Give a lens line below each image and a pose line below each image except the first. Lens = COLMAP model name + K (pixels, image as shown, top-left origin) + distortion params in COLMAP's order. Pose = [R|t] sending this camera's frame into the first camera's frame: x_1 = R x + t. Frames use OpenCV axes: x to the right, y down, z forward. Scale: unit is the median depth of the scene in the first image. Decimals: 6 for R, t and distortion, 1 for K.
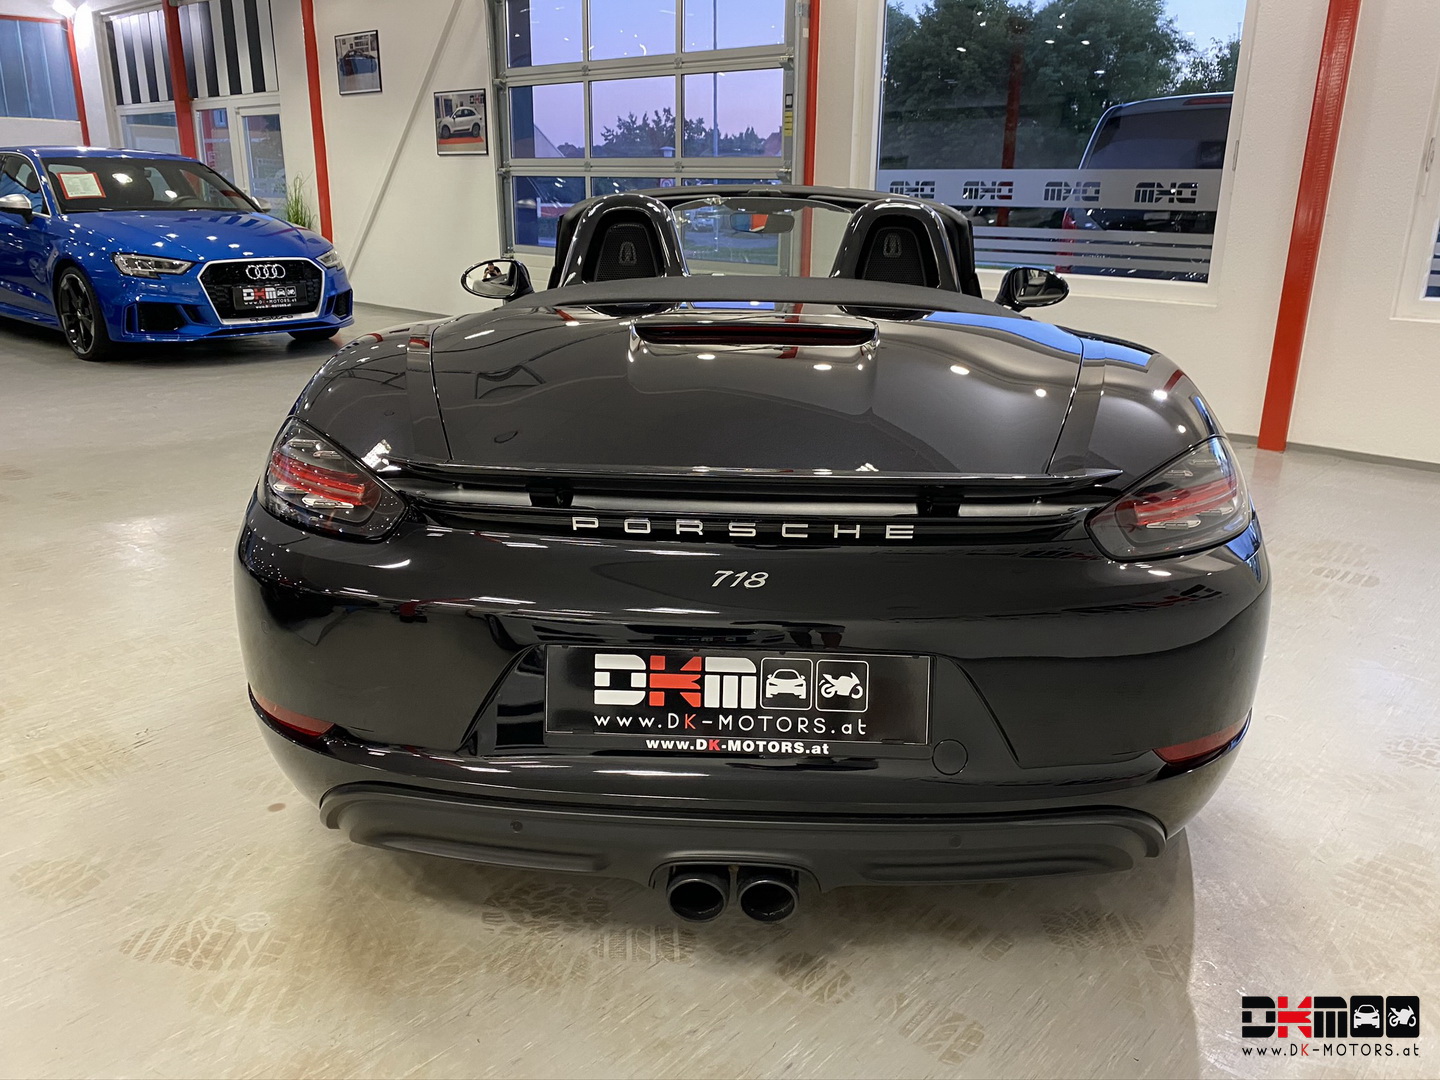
lens RADIAL K [[1115.5, 0, 729.7], [0, 1115.5, 543.4], [0, 0, 1]] dist [0.004413, -0.003050]
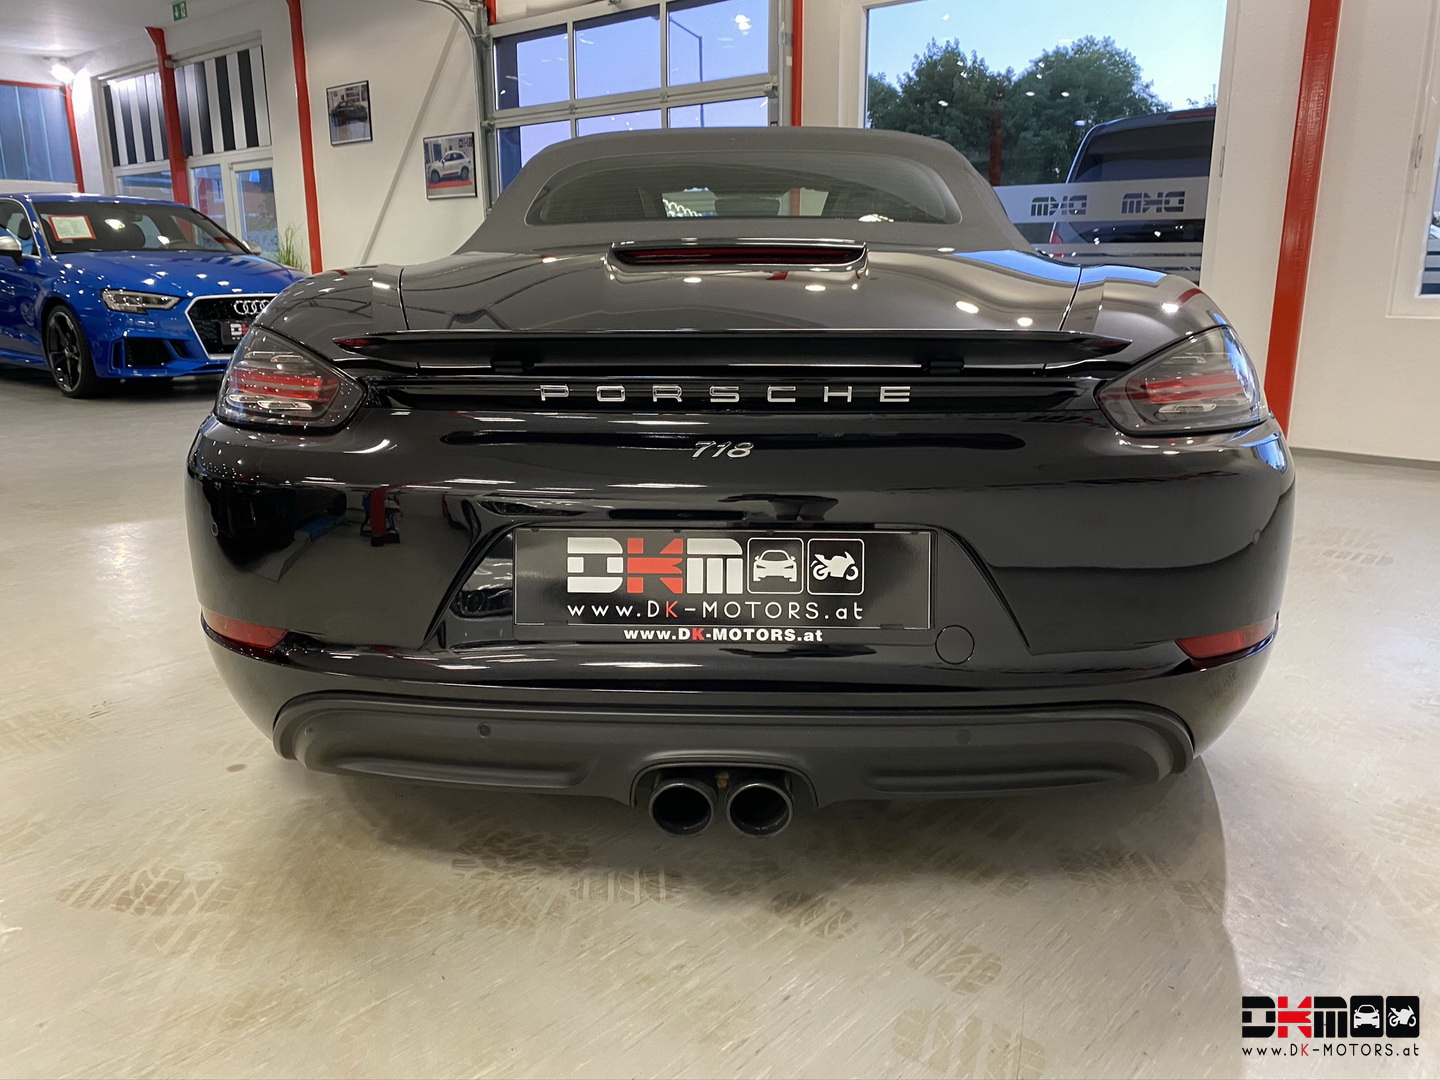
lens RADIAL K [[1115.6, 0, 720.0], [0, 1115.6, 540.0], [0, 0, 1]] dist [0.006215, -0.004119]
pose [[0.999874, -0.015551, -0.003049, 0.006644], [0.015333, 0.997977, -0.061695, 0.128385], [0.004002, 0.061641, 0.998090, 0.063878]]
